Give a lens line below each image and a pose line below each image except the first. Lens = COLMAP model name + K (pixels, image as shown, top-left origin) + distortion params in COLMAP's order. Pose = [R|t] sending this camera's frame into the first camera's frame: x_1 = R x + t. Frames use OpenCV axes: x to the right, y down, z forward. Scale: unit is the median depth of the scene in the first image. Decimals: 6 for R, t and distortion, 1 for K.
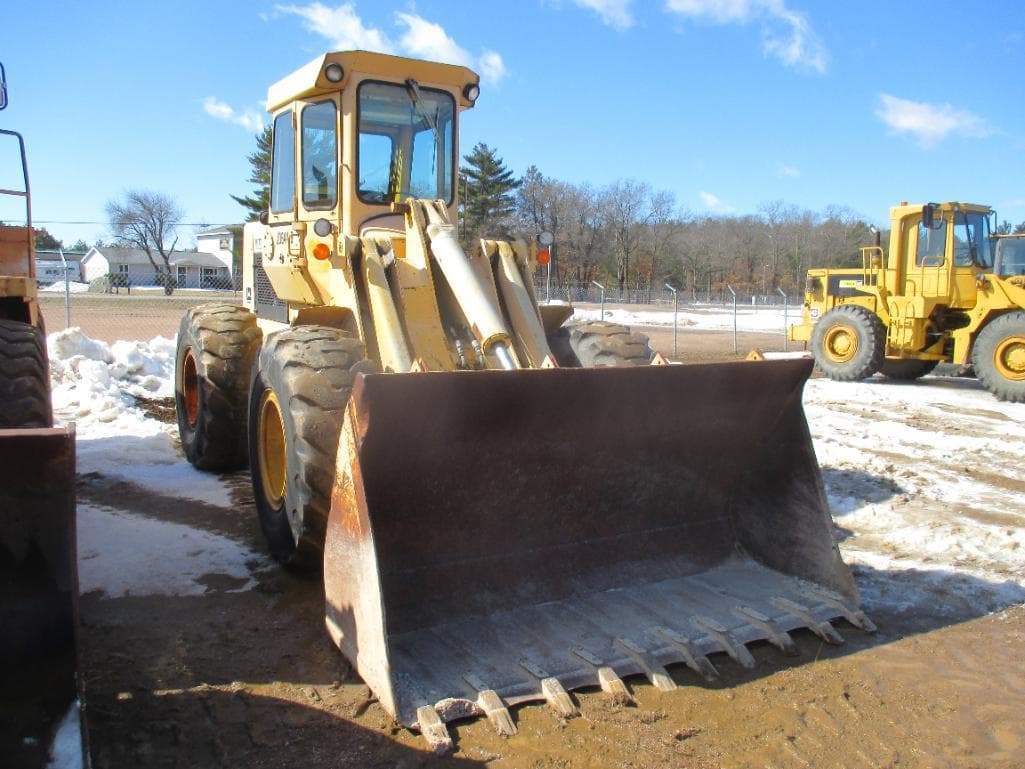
lens RADIAL K [[890.2, 0, 513.2], [0, 890.2, 386.0], [0, 0, 1]] dist [-0.033875, -0.020188]
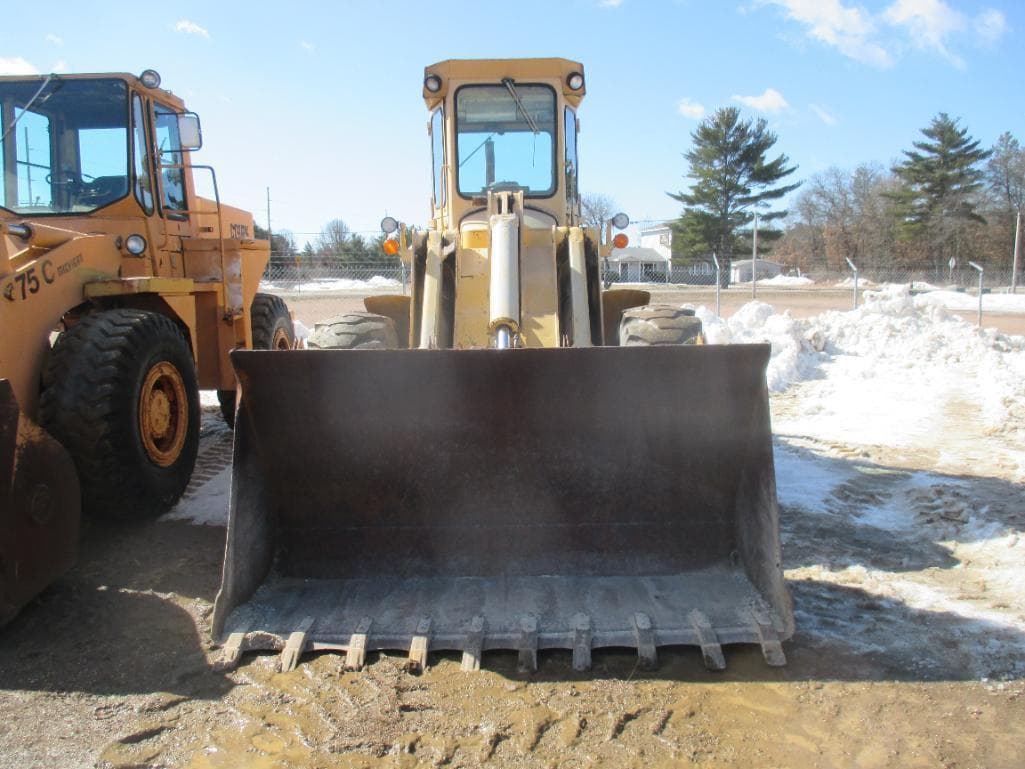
lens RADIAL K [[890.2, 0, 512.1], [0, 890.2, 382.8], [0, 0, 1]] dist [-0.033875, -0.020188]
pose [[0.849602, 0.029984, -0.526572, 0.314550], [-0.027706, 0.999542, 0.012212, 0.002375], [0.526696, 0.004214, 0.850043, 0.074657]]
